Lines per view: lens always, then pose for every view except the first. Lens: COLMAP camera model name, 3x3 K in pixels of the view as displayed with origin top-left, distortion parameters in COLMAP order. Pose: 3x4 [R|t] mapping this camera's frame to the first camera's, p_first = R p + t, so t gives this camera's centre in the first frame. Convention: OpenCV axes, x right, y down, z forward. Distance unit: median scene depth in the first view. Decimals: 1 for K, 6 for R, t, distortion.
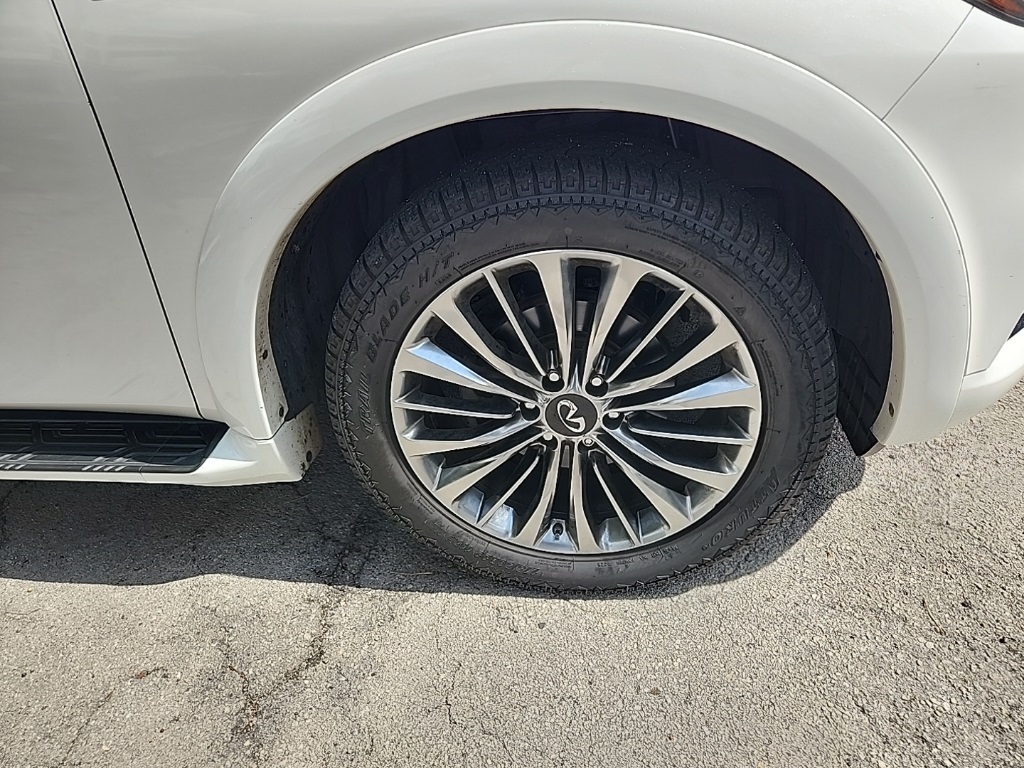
lens RADIAL K [[670.6, 0, 512.0], [0, 670.6, 384.0], [0, 0, 1]] dist [0.005739, -0.018122]
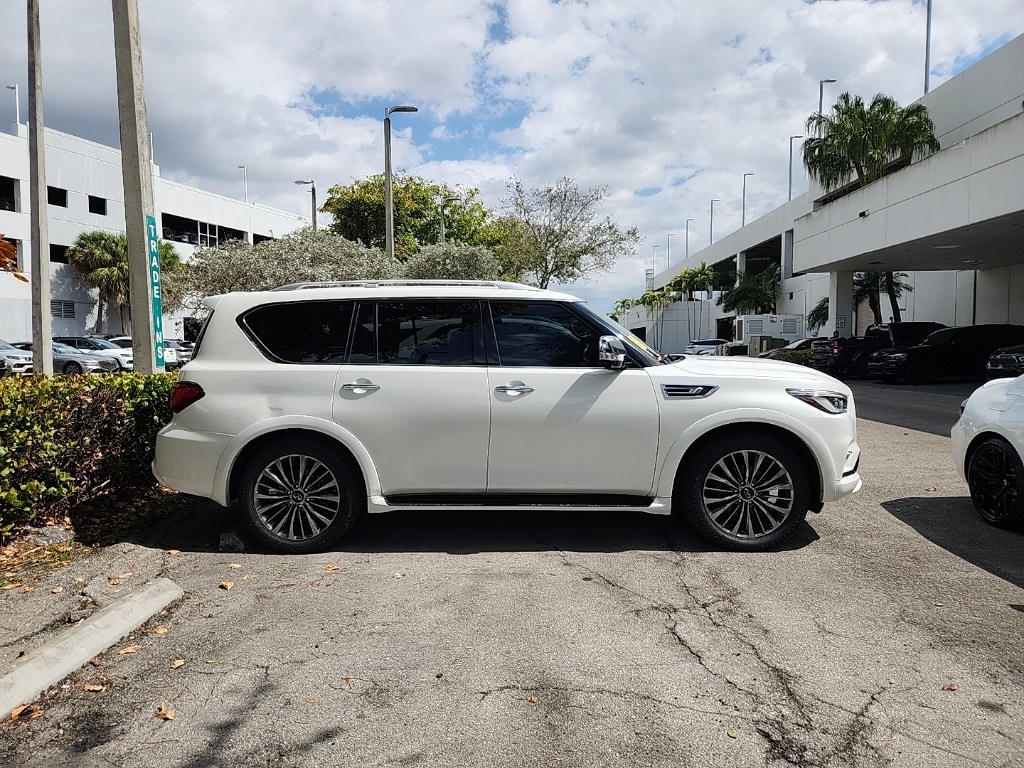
lens RADIAL K [[670.6, 0, 512.0], [0, 670.6, 384.0], [0, 0, 1]] dist [0.005739, -0.018122]
pose [[0.999751, 0.017259, 0.014130, -1.168309], [-0.008494, 0.880328, -0.474289, 1.163061], [-0.020625, 0.474051, 0.880256, -2.301091]]
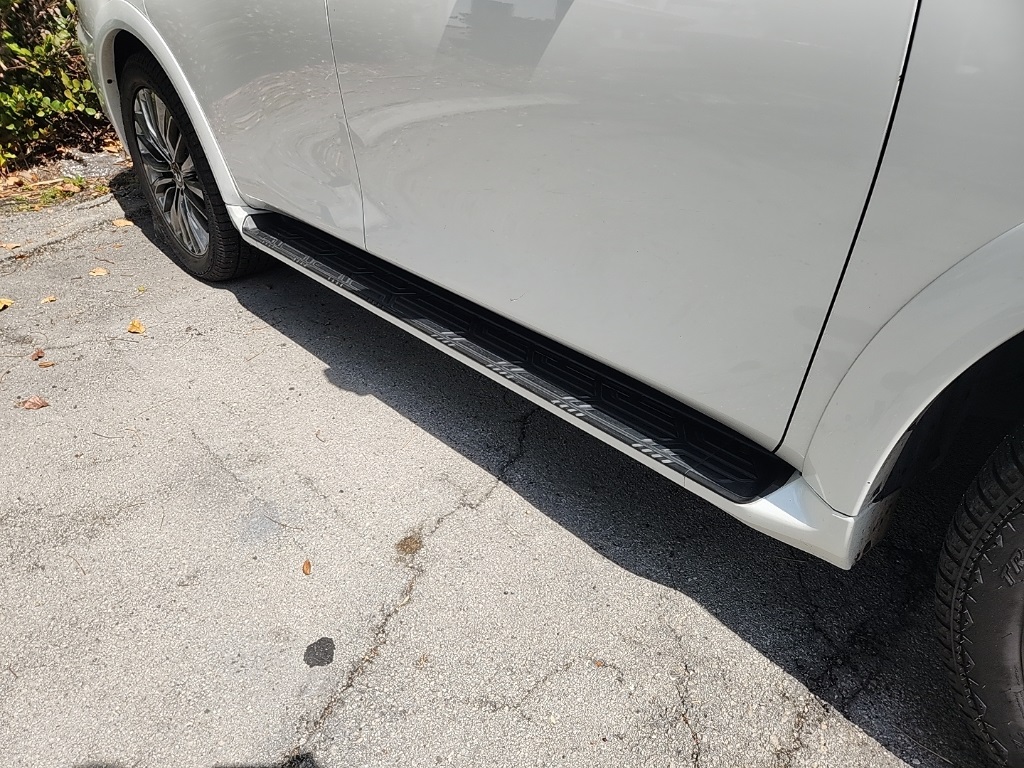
lens RADIAL K [[670.6, 0, 512.0], [0, 670.6, 384.0], [0, 0, 1]] dist [0.005739, -0.018122]
pose [[0.735418, 0.382187, -0.559547, -0.243290], [-0.383724, 0.915490, 0.120973, -0.005625], [0.558494, 0.125746, 0.819922, 0.075359]]
